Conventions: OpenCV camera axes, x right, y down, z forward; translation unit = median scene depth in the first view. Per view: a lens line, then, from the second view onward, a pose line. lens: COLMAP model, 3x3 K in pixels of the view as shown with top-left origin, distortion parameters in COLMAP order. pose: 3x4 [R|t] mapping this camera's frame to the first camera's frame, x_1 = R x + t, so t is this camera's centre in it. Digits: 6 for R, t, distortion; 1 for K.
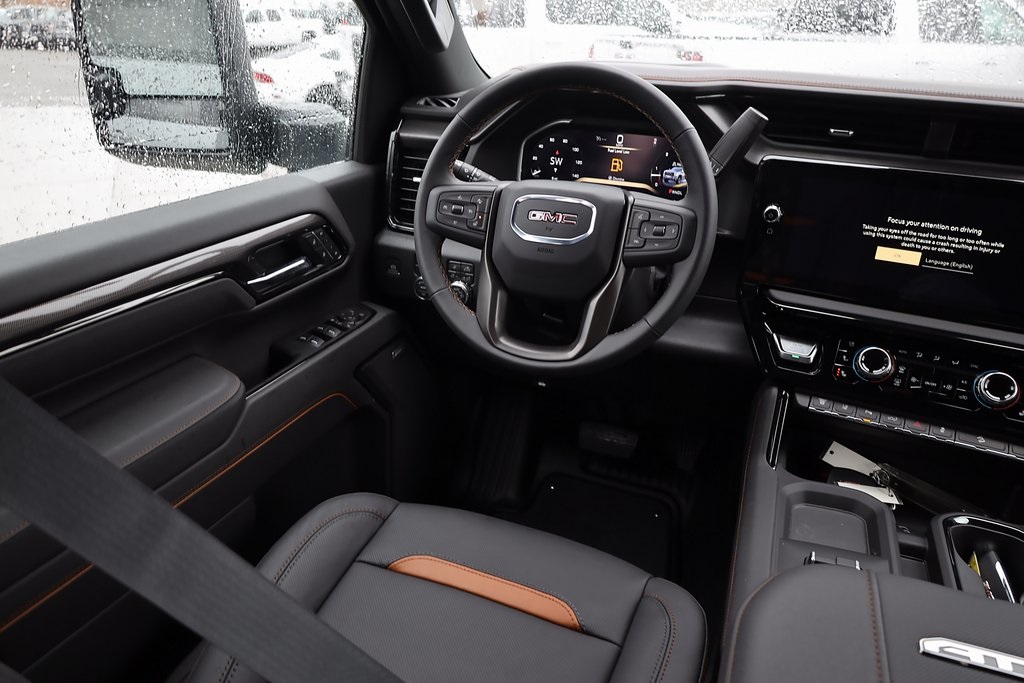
lens RADIAL K [[711.6, 0, 510.6], [0, 711.6, 350.0], [0, 0, 1]] dist [-0.013454, -0.001672]
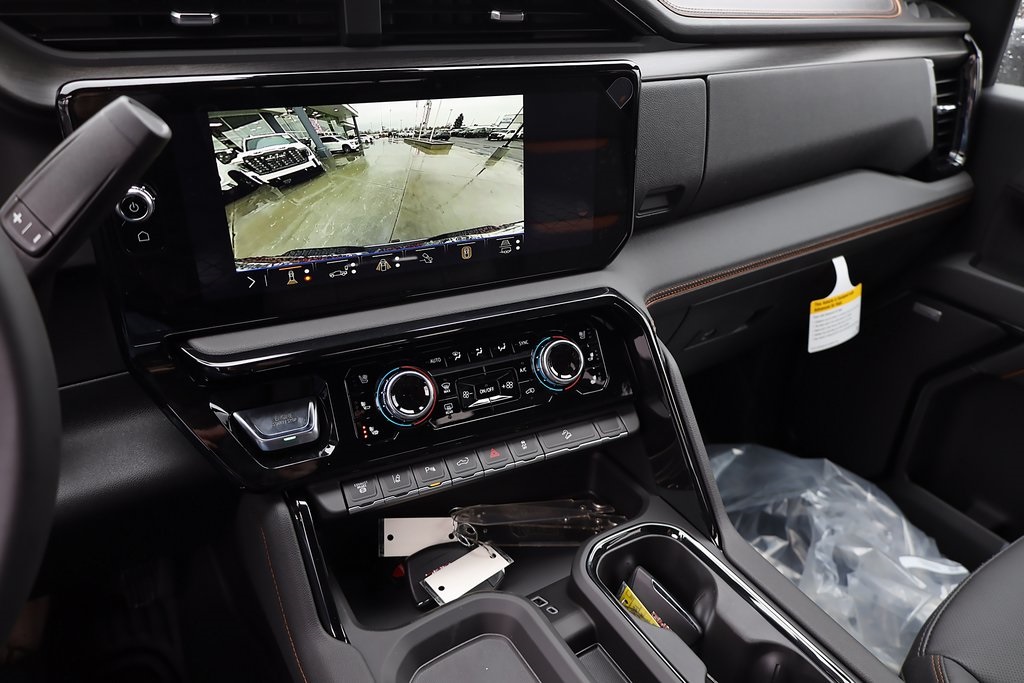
lens RADIAL K [[711.6, 0, 515.9], [0, 711.6, 345.9], [0, 0, 1]] dist [-0.013454, -0.001672]
pose [[0.587360, -0.396369, 0.705620, 0.149547], [0.323415, 0.914175, 0.244310, -0.143120], [-0.741897, 0.084710, 0.665141, 0.520208]]
